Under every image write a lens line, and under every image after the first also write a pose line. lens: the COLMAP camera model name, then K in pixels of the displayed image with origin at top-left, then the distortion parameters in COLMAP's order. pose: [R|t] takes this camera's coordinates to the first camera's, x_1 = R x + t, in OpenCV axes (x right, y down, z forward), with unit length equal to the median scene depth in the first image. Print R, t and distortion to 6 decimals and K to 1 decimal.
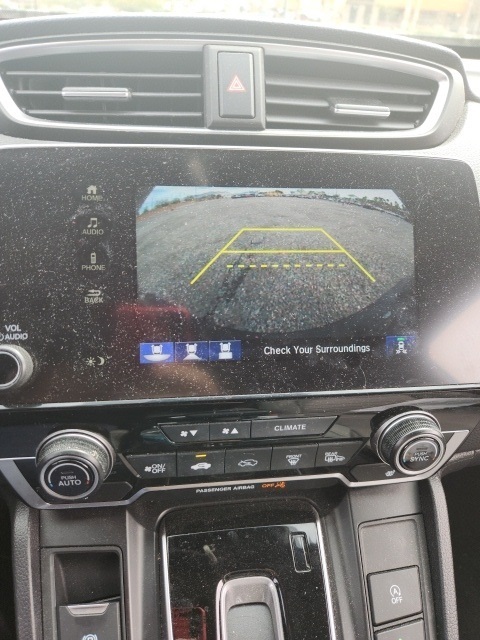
lens RADIAL K [[449.1, 0, 240.0], [0, 449.1, 320.0], [0, 0, 1]] dist [-0.003872, -0.001157]
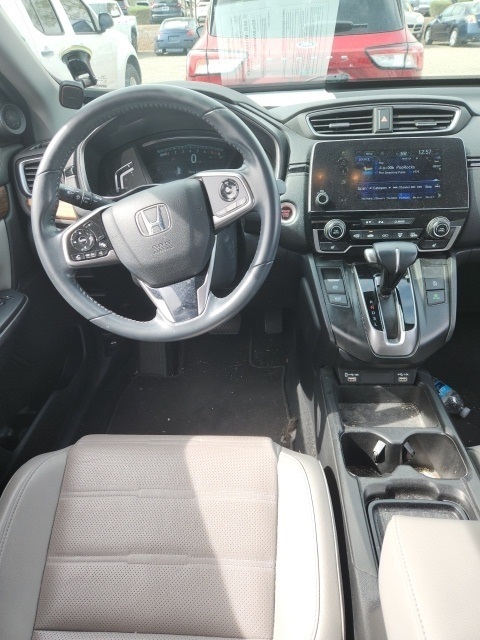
lens RADIAL K [[434.1, 0, 240.0], [0, 434.1, 320.0], [0, 0, 1]] dist [0.065783, -0.063256]
pose [[0.981465, 0.016954, -0.190892, -0.386057], [-0.020195, 0.999683, -0.015044, 0.967084], [0.190576, 0.018620, 0.981496, -2.230433]]
